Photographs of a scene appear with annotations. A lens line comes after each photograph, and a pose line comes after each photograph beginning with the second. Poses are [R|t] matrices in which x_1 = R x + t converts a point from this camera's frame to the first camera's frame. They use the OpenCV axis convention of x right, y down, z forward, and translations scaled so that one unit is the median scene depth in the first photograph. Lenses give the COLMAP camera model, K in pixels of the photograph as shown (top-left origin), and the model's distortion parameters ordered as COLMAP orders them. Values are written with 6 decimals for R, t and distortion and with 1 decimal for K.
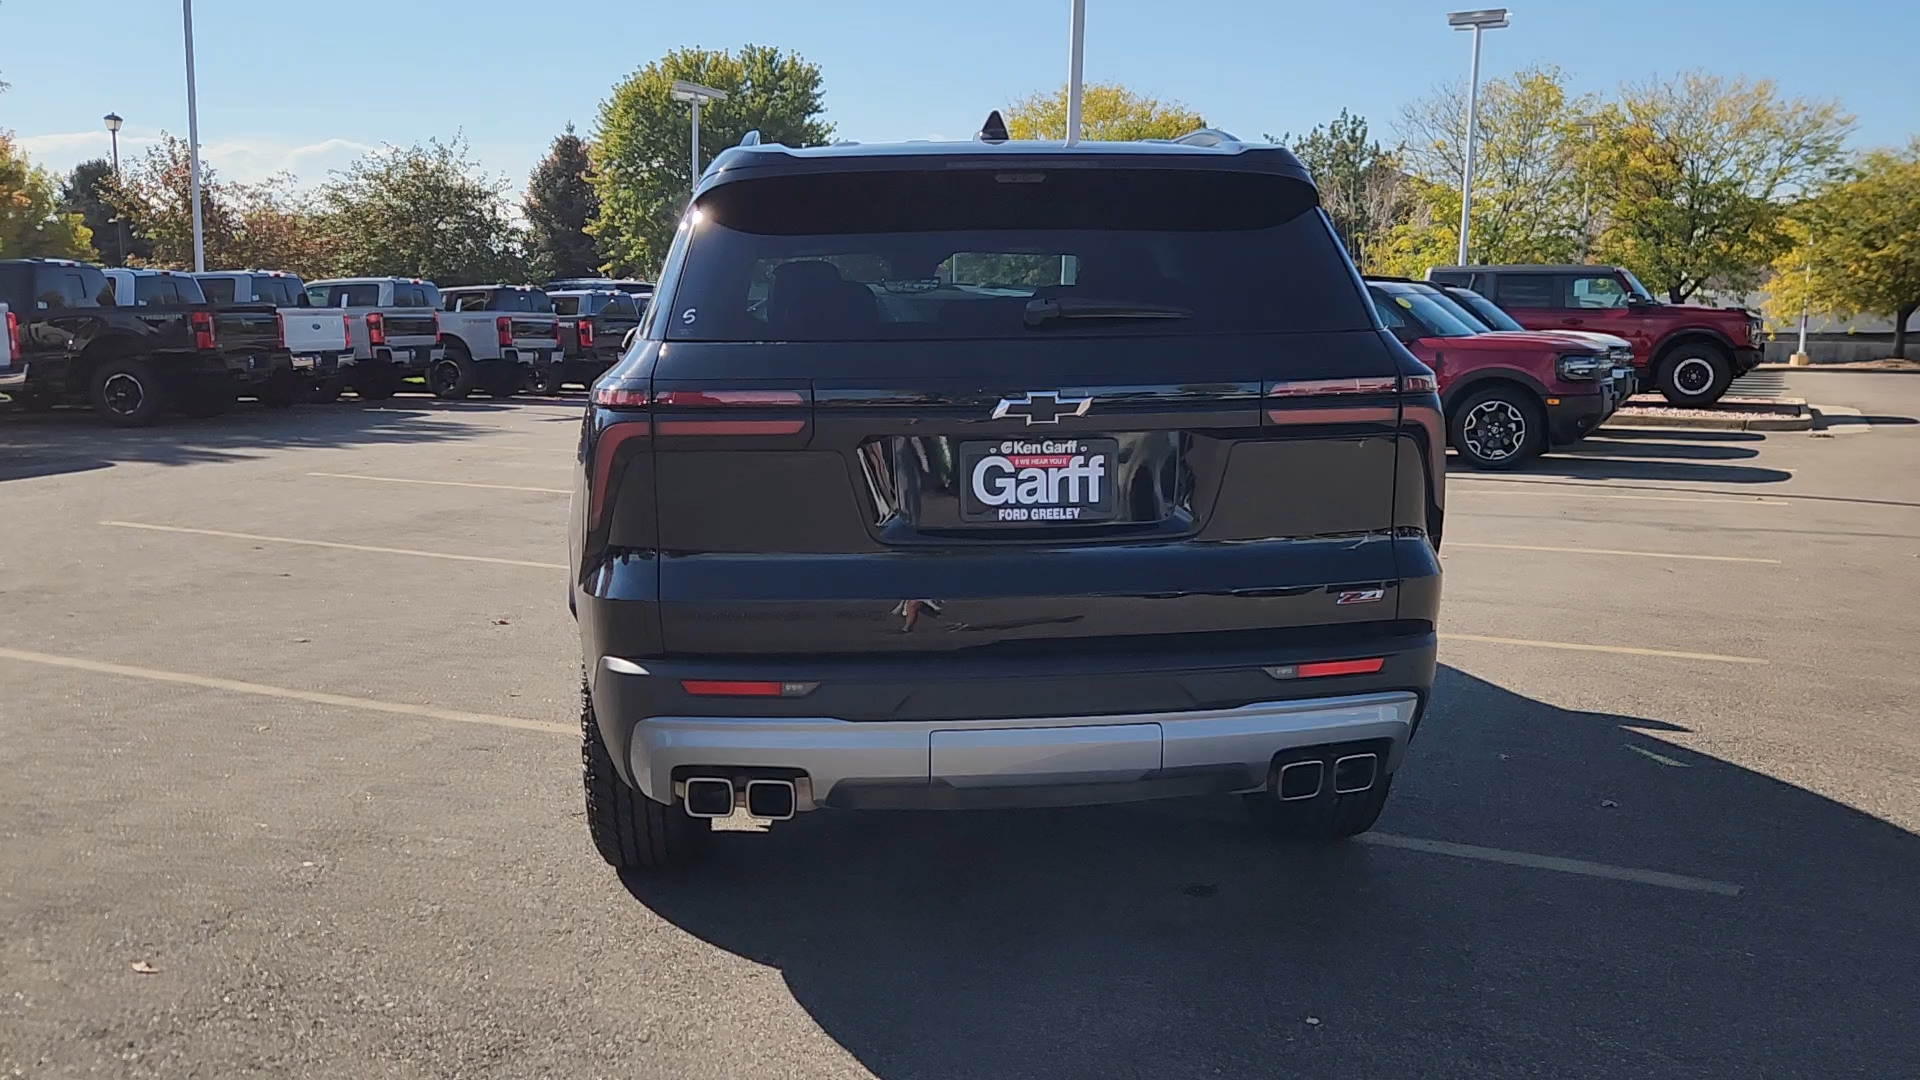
lens RADIAL K [[1626.3, 0, 946.1], [0, 1626.3, 570.1], [0, 0, 1]] dist [0.027526, 0.000425]
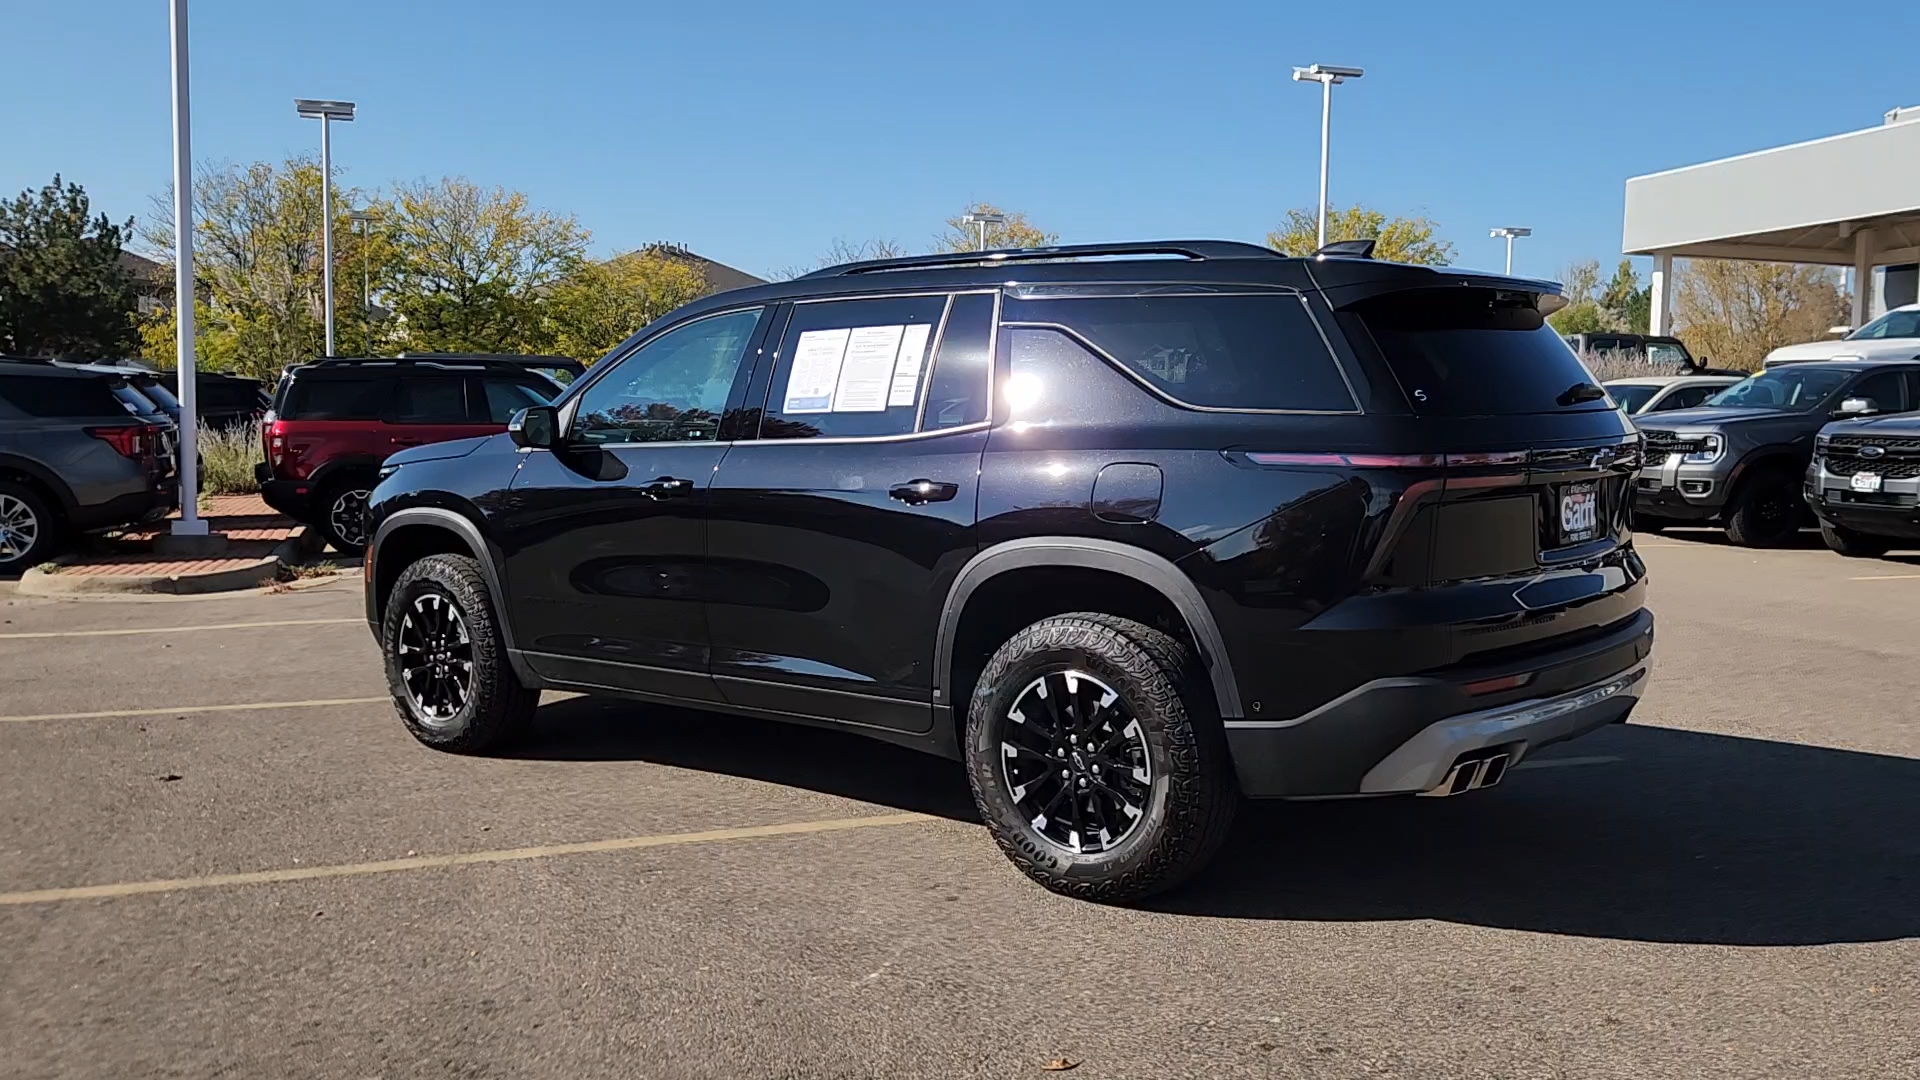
lens RADIAL K [[1626.3, 0, 946.1], [0, 1626.3, 570.1], [0, 0, 1]] dist [0.027526, 0.000425]
pose [[0.707976, -0.069665, 0.702792, -1.046320], [0.106169, 0.994313, -0.008390, -0.040707], [-0.698210, 0.080555, 0.711346, 0.301632]]
